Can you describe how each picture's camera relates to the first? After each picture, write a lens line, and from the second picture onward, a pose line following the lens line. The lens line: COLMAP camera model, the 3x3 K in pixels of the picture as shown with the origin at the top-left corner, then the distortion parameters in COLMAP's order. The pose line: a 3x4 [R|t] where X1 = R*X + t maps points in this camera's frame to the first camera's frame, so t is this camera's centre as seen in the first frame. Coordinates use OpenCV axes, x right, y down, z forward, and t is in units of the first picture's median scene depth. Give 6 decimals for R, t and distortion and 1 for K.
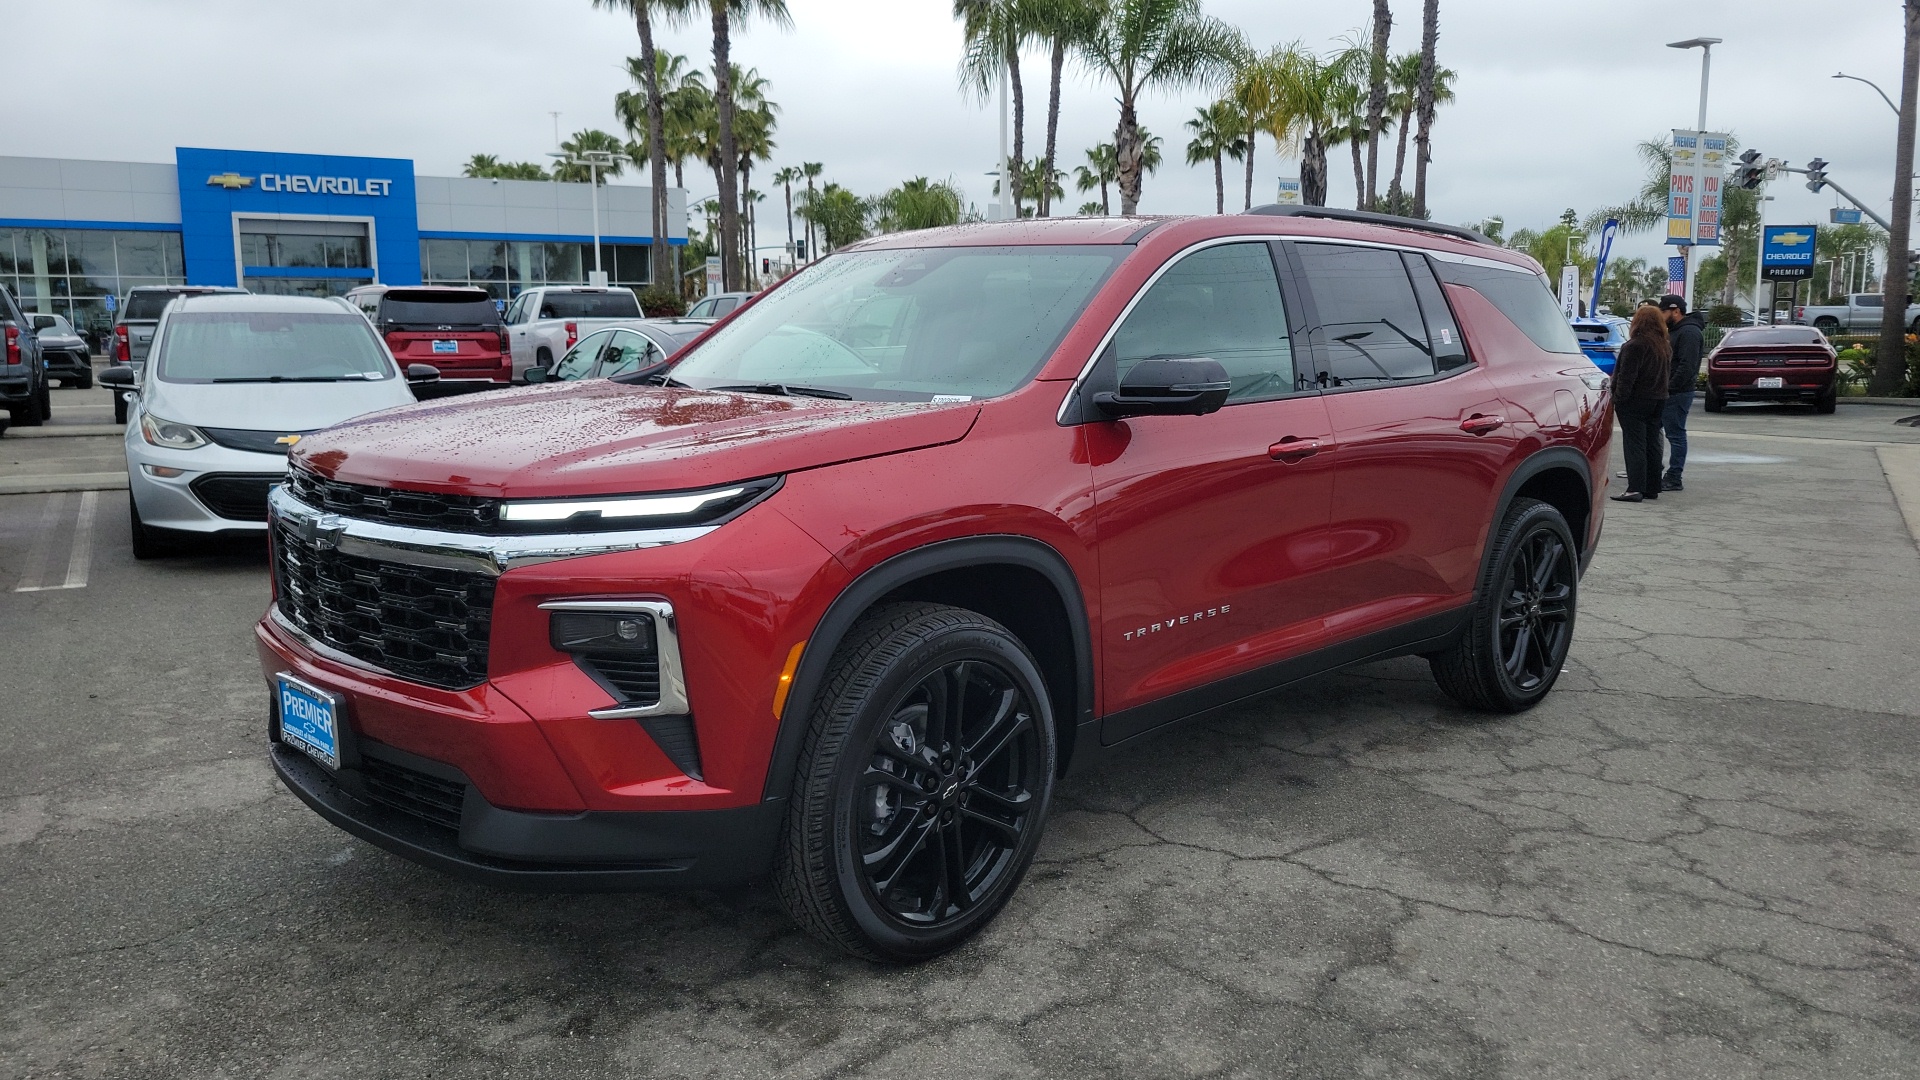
lens RADIAL K [[1432.1, 0, 952.2], [0, 1432.1, 521.4], [0, 0, 1]] dist [0.039658, -0.007251]
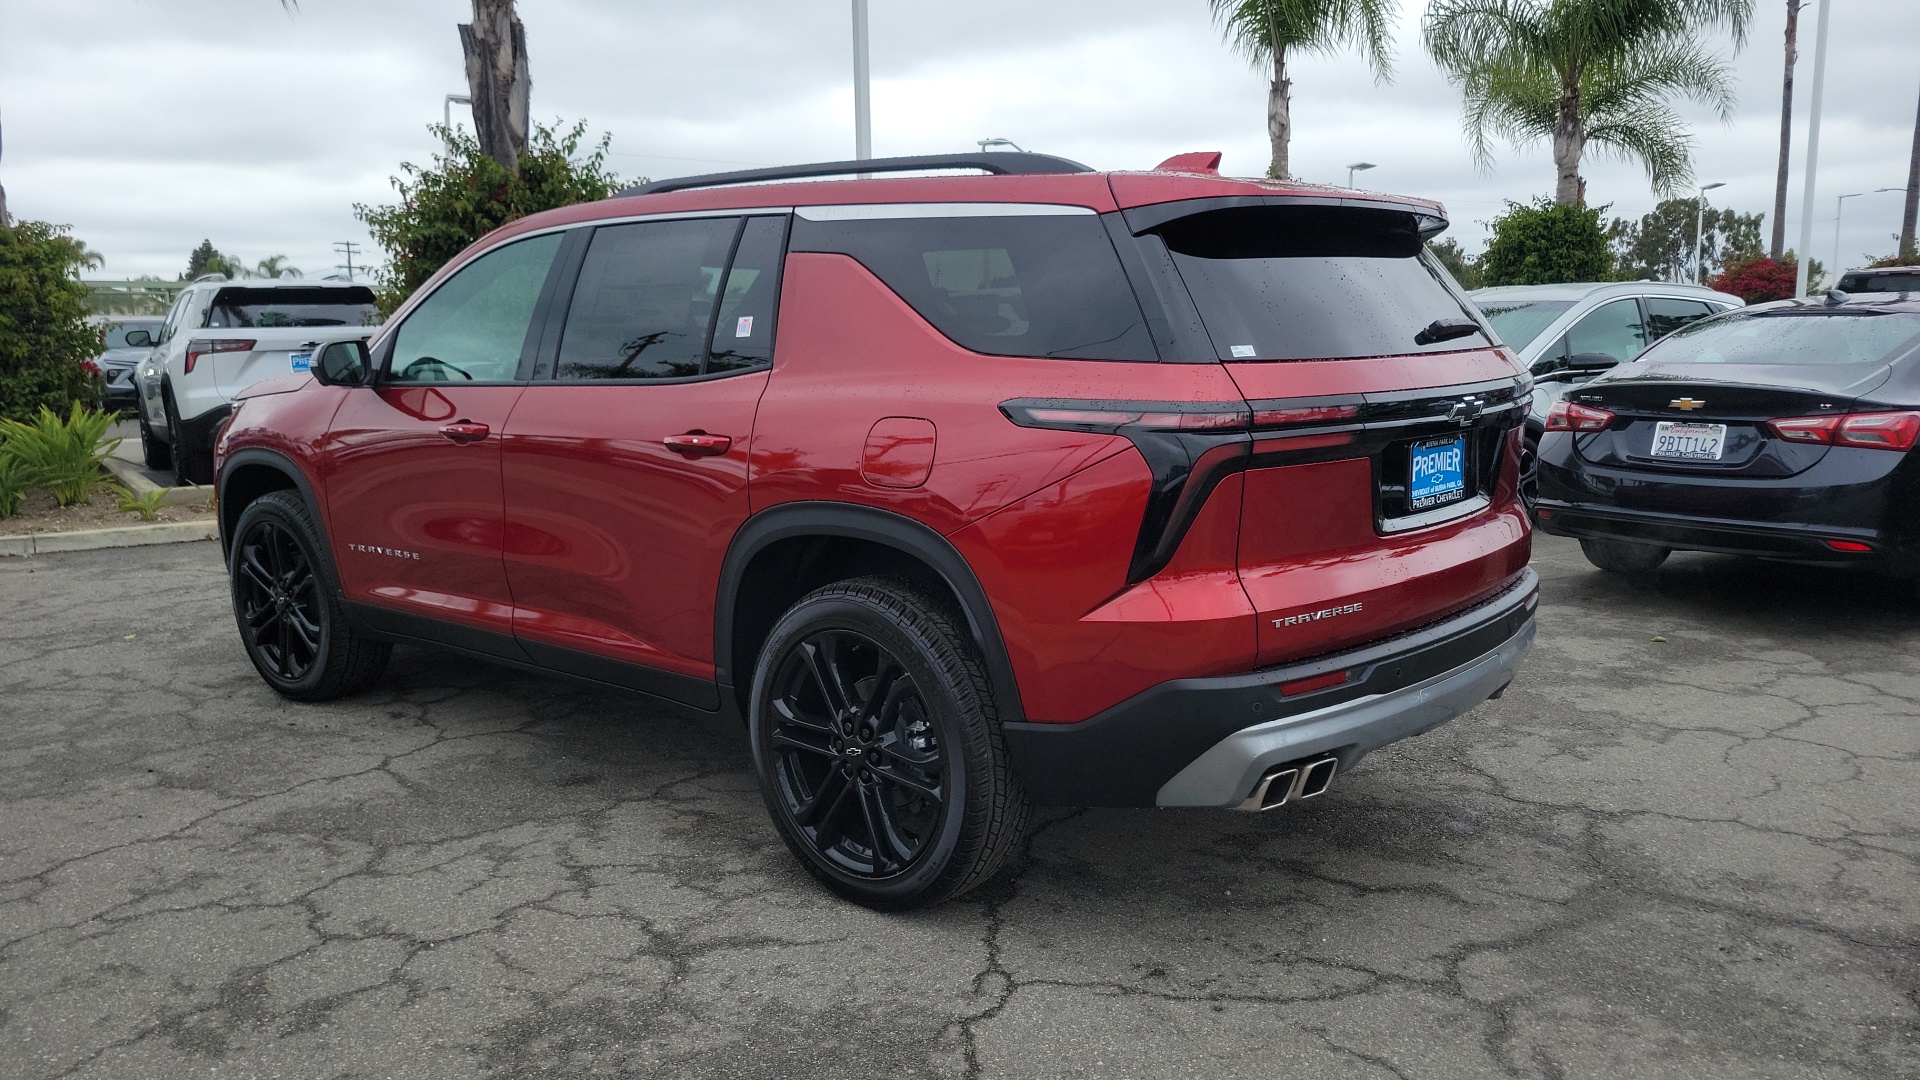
lens RADIAL K [[1431.4, 0, 973.5], [0, 1431.4, 559.9], [0, 0, 1]] dist [0.059770, -0.050320]
pose [[0.073984, 0.159550, -0.984414, 1.328370], [-0.124827, 0.980837, 0.149589, -0.163636], [0.989416, 0.111814, 0.092482, 1.275321]]
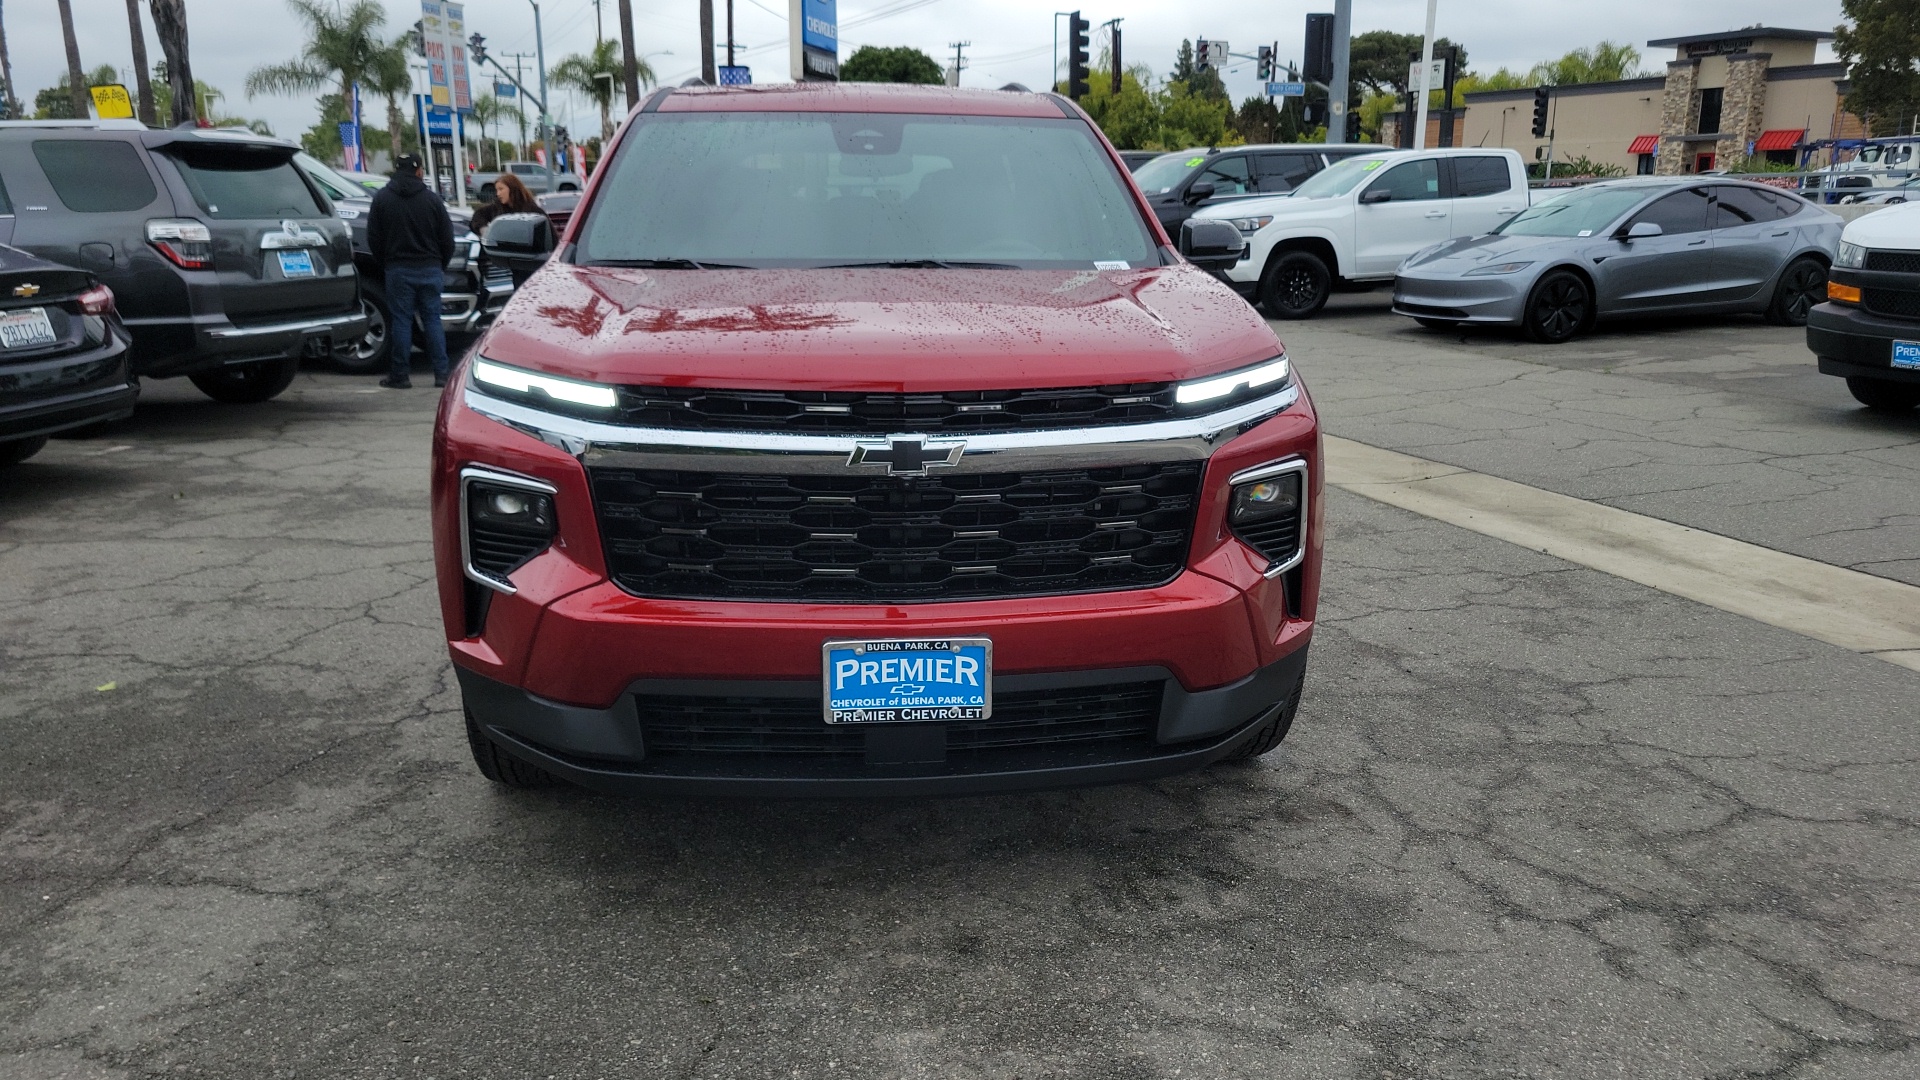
lens RADIAL K [[1443.1, 0, 957.4], [0, 1443.1, 551.3], [0, 0, 1]] dist [0.042412, -0.031341]
pose [[0.632732, -0.192415, 0.750084, -0.799521], [0.110337, 0.981156, 0.158616, -0.051638], [-0.766469, -0.017599, 0.642040, 0.334816]]
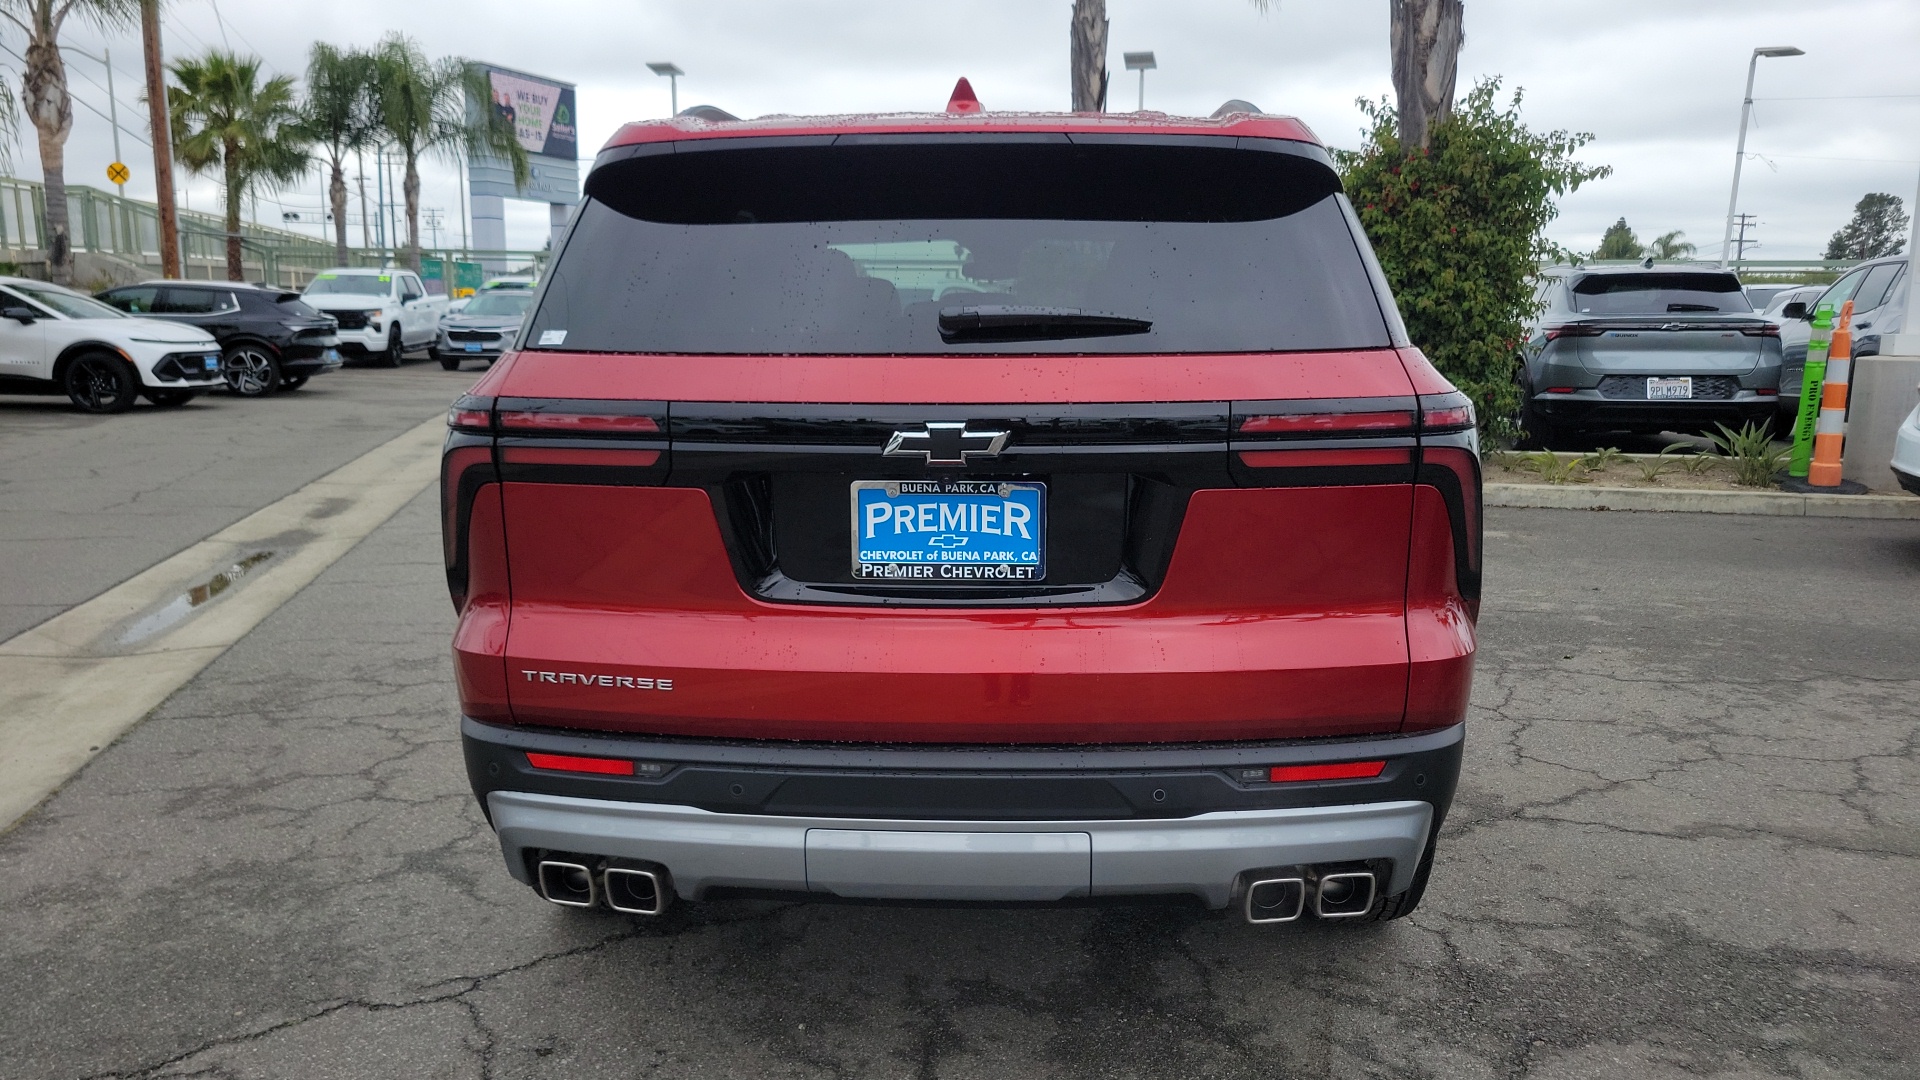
lens RADIAL K [[1447.7, 0, 971.7], [0, 1447.7, 549.0], [0, 0, 1]] dist [0.041095, -0.031958]
pose [[-0.733161, 0.108061, -0.671415, 0.900997], [-0.099348, 0.959684, 0.262940, -0.264065], [0.672759, 0.259481, -0.692867, 2.001014]]
